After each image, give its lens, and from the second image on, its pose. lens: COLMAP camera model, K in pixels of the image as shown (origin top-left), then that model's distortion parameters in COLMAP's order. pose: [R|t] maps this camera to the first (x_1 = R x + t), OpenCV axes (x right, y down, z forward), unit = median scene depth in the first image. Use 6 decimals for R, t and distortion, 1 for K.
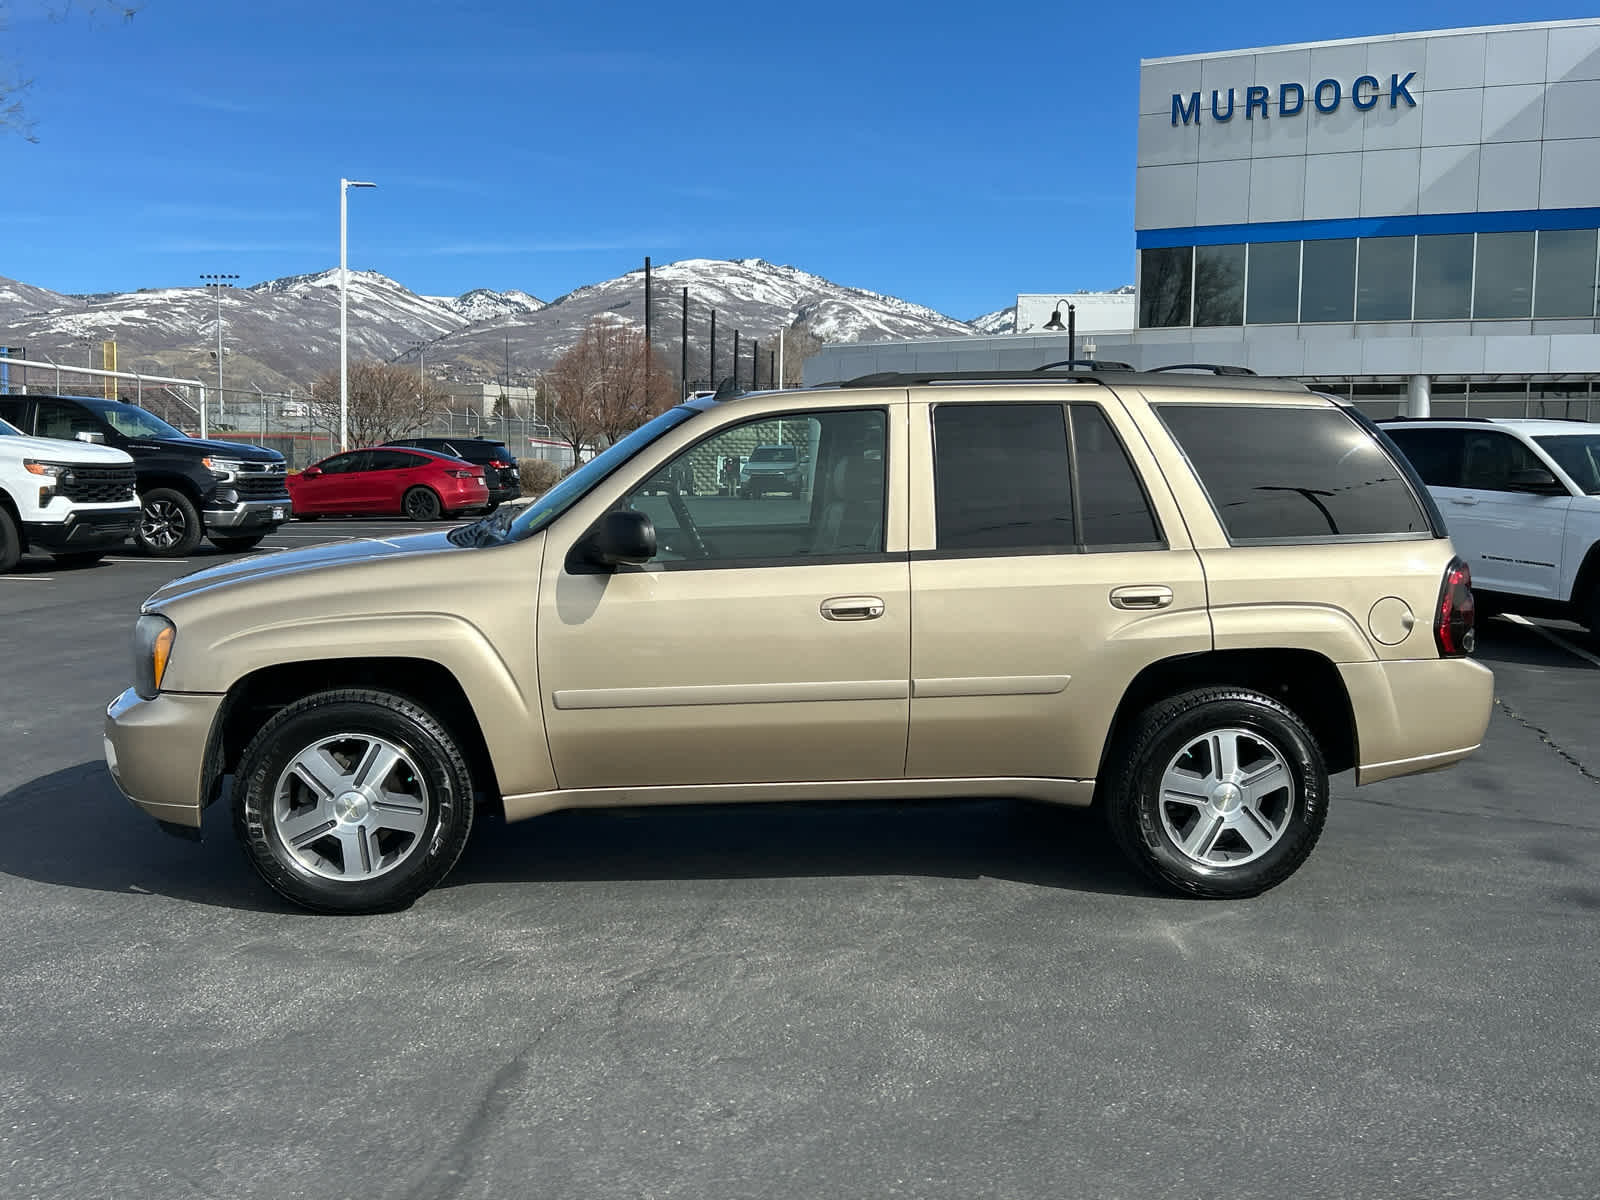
lens RADIAL K [[1606.5, 0, 779.0], [0, 1606.5, 635.7], [0, 0, 1]] dist [0.040918, 0.000000]
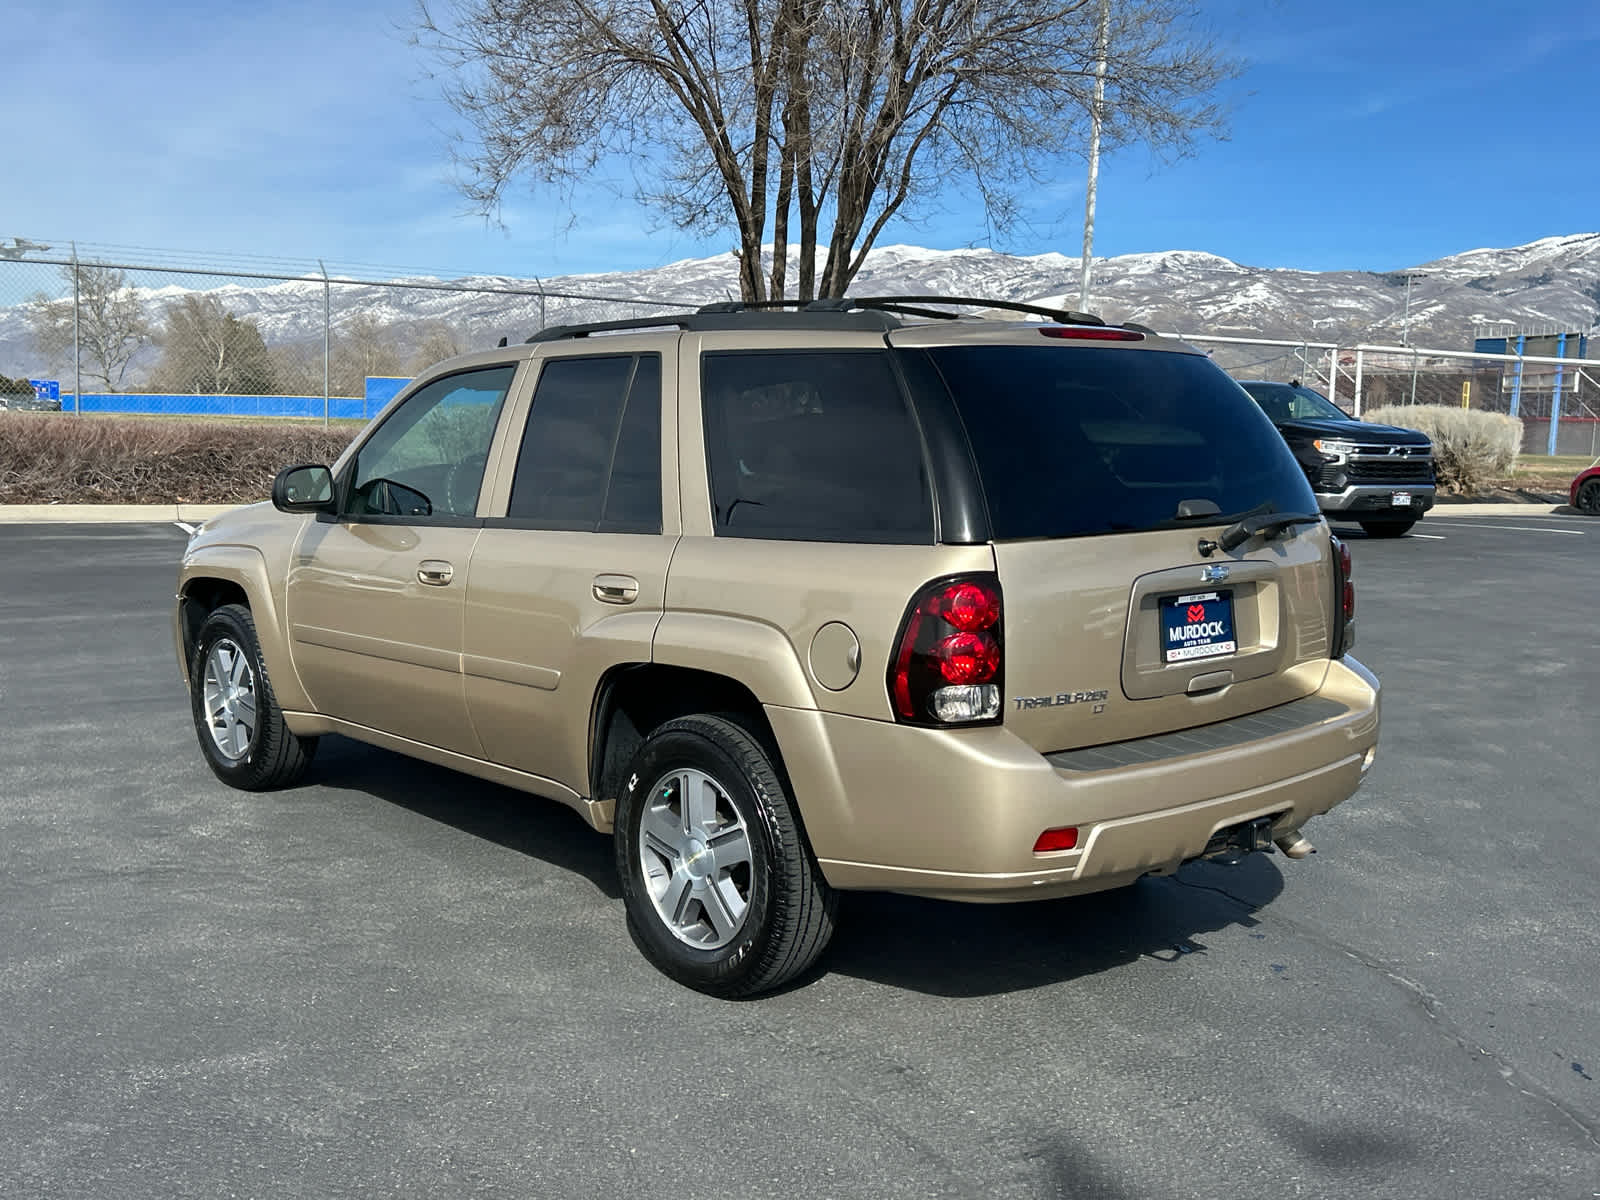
lens RADIAL K [[1606.5, 0, 777.5], [0, 1606.5, 620.8], [0, 0, 1]] dist [0.040918, 0.000000]
pose [[0.565570, 0.099398, -0.818688, 0.917597], [-0.101671, 0.993541, 0.050390, -0.055449], [0.818409, 0.054738, 0.572023, 0.584895]]
